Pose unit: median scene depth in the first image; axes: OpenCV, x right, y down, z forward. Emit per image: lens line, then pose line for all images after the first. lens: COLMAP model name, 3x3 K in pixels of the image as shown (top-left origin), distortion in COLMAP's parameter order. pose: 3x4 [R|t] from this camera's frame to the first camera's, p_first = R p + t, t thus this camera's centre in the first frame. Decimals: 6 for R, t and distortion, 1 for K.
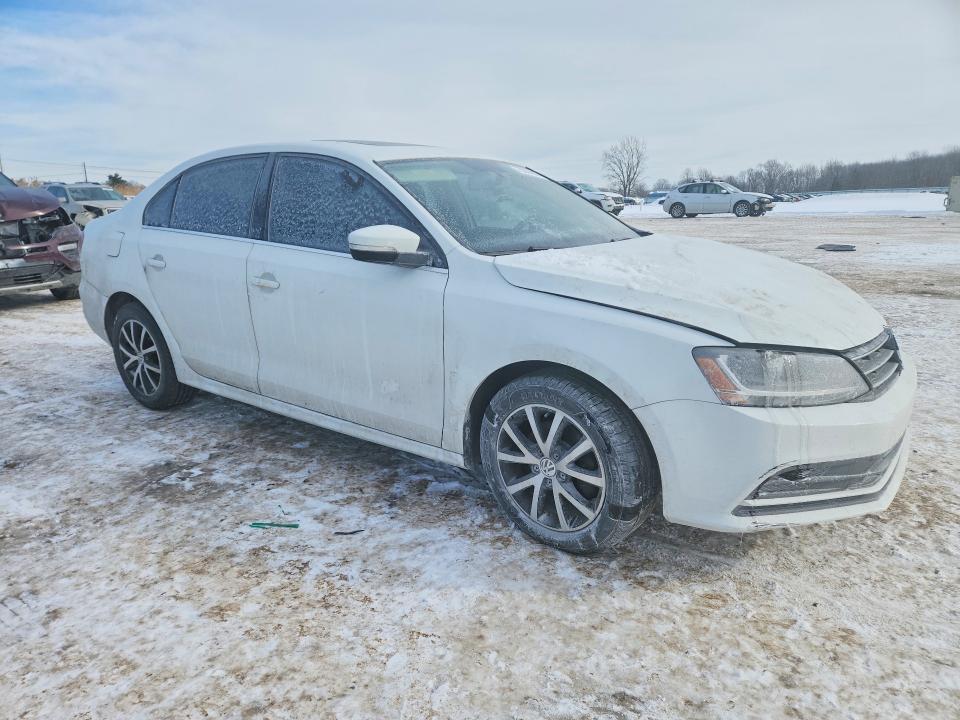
lens RADIAL K [[763.3, 0, 480.0], [0, 763.3, 360.0], [0, 0, 1]] dist [-0.003155, -0.000153]
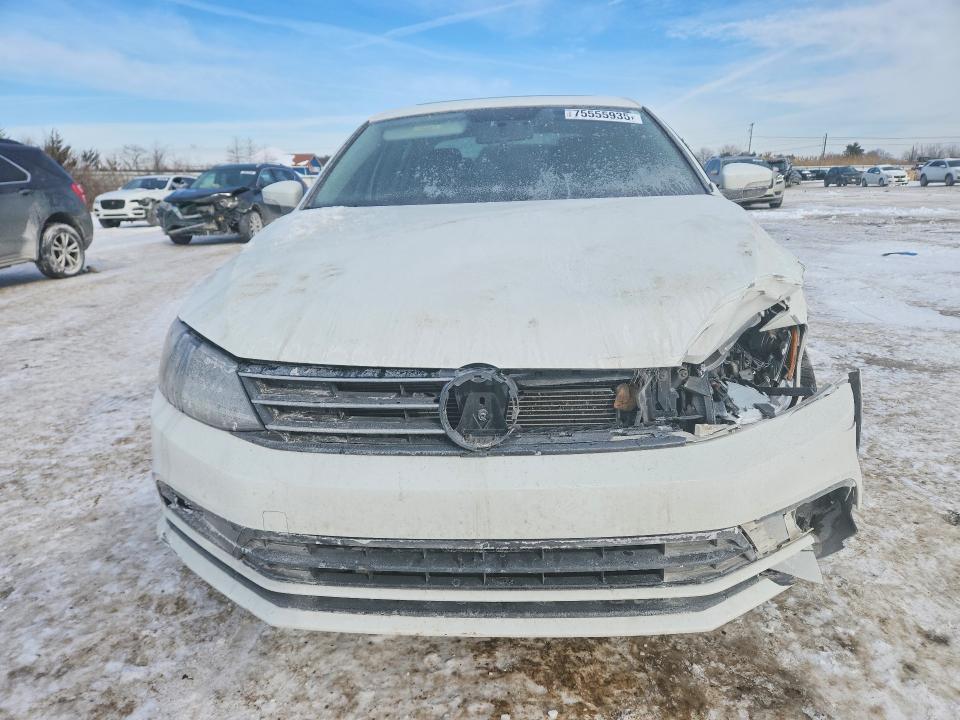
lens RADIAL K [[764.6, 0, 480.0], [0, 764.6, 360.0], [0, 0, 1]] dist [-0.002640, -0.008652]
pose [[0.424307, 0.189450, -0.885479, 1.224820], [-0.162669, 0.977909, 0.131277, -0.139155], [0.890787, 0.088338, 0.445751, 0.933228]]
